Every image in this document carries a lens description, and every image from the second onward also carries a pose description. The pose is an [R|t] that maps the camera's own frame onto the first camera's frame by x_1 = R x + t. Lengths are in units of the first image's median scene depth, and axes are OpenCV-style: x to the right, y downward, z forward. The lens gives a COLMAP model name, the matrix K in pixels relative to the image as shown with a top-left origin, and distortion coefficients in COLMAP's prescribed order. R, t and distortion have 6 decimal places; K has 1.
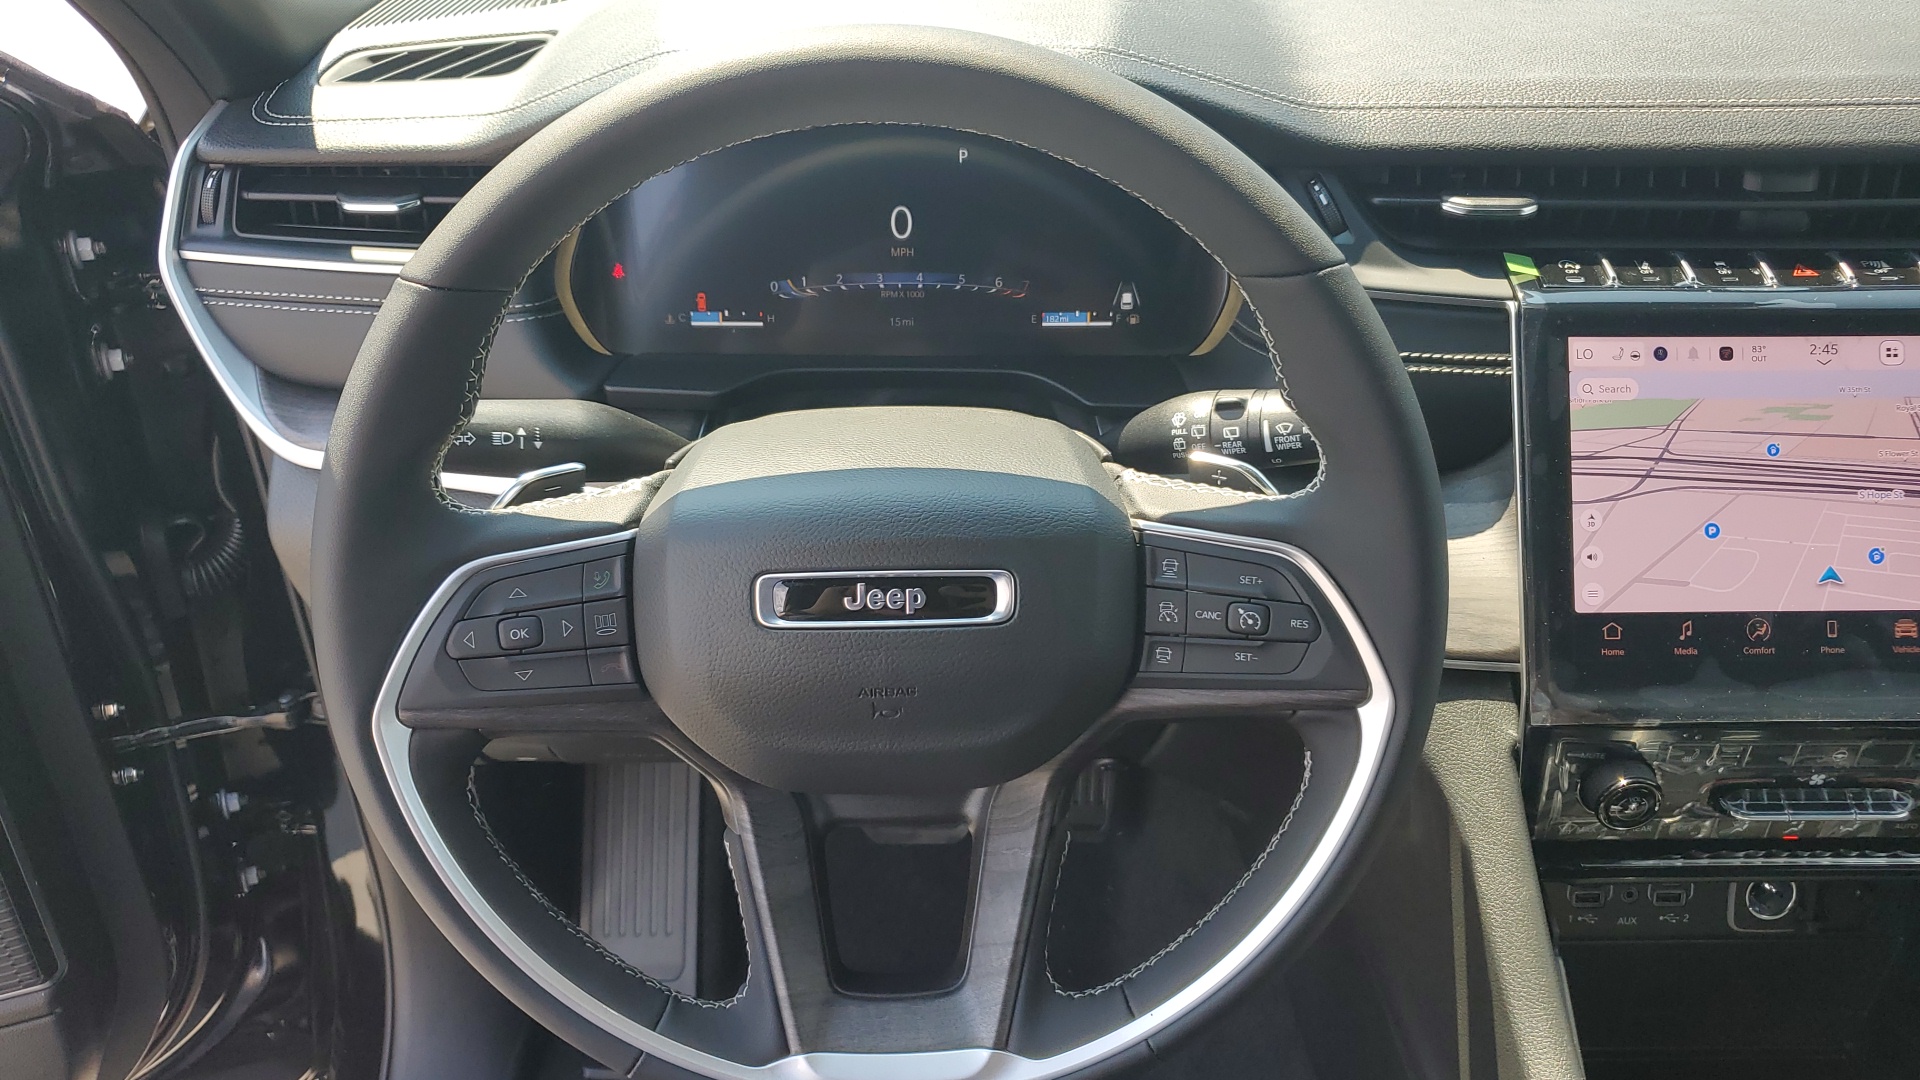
lens RADIAL K [[1476.5, 0, 960.0], [0, 1476.5, 540.0], [0, 0, 1]] dist [0.004378, -0.007098]
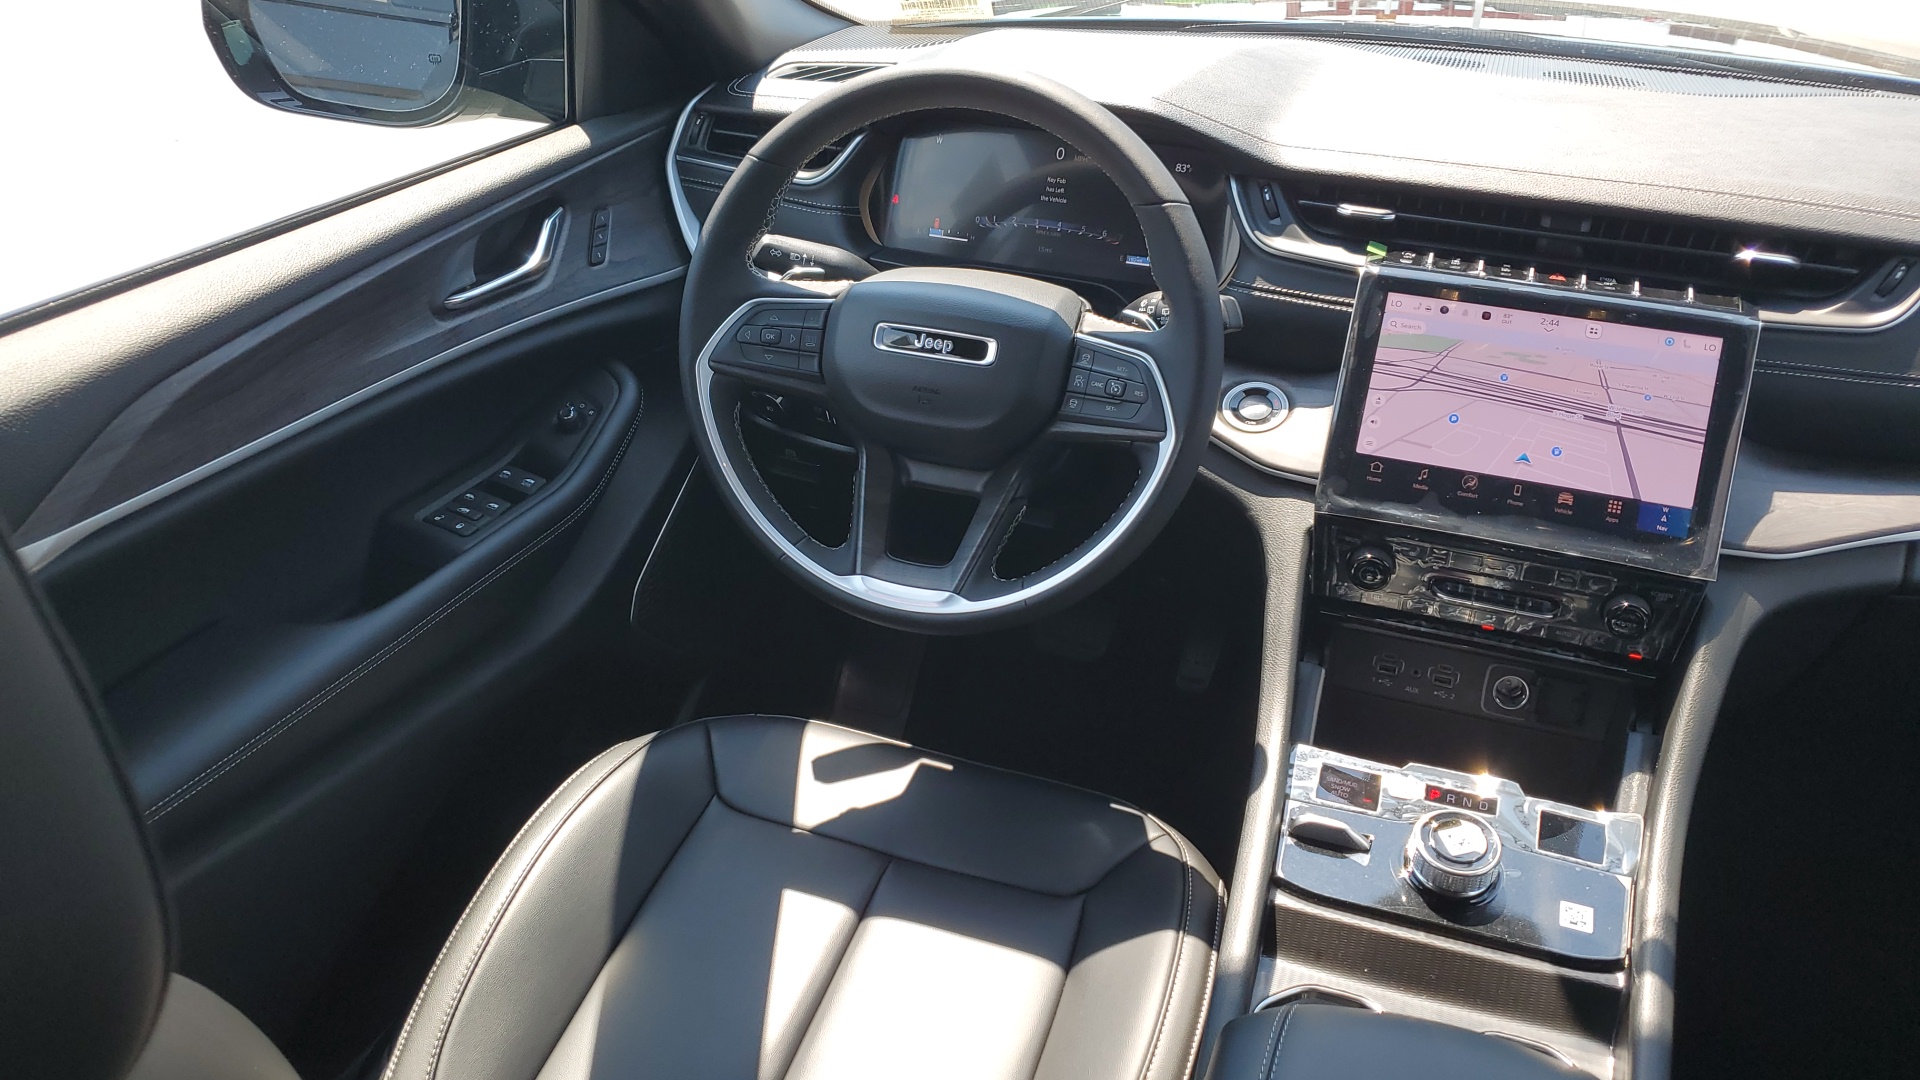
lens RADIAL K [[1537.3, 0, 960.0], [0, 1537.3, 540.0], [0, 0, 1]] dist [0.077966, -0.249233]
pose [[0.932069, 0.189987, -0.308467, 0.553855], [-0.209403, 0.977345, -0.030782, 0.292704], [0.295630, 0.093285, 0.950737, -0.781715]]
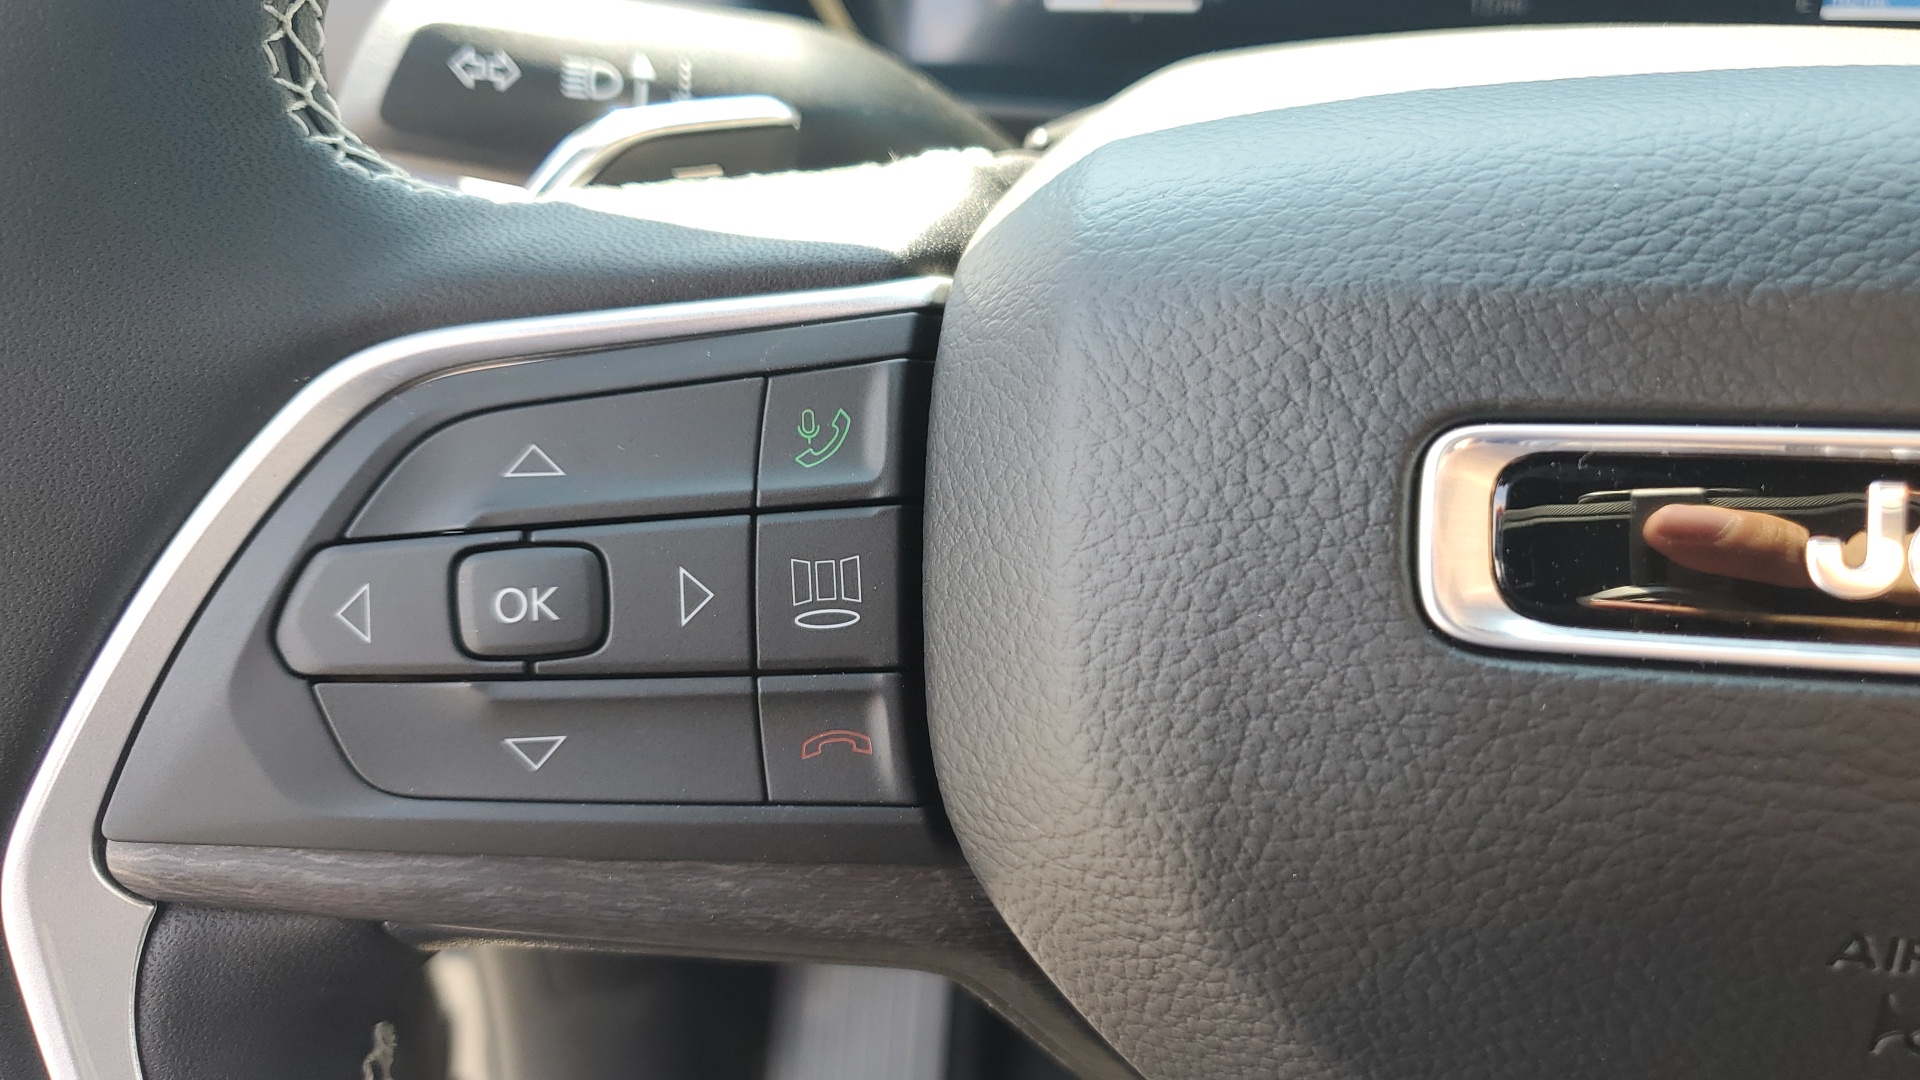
lens RADIAL K [[1476.5, 0, 960.0], [0, 1476.5, 540.0], [0, 0, 1]] dist [0.004378, -0.007098]
pose [[0.985282, 0.058546, -0.160597, -0.143670], [-0.059048, 0.998254, 0.001645, 0.038343], [0.160412, 0.007863, 0.987019, 0.613721]]
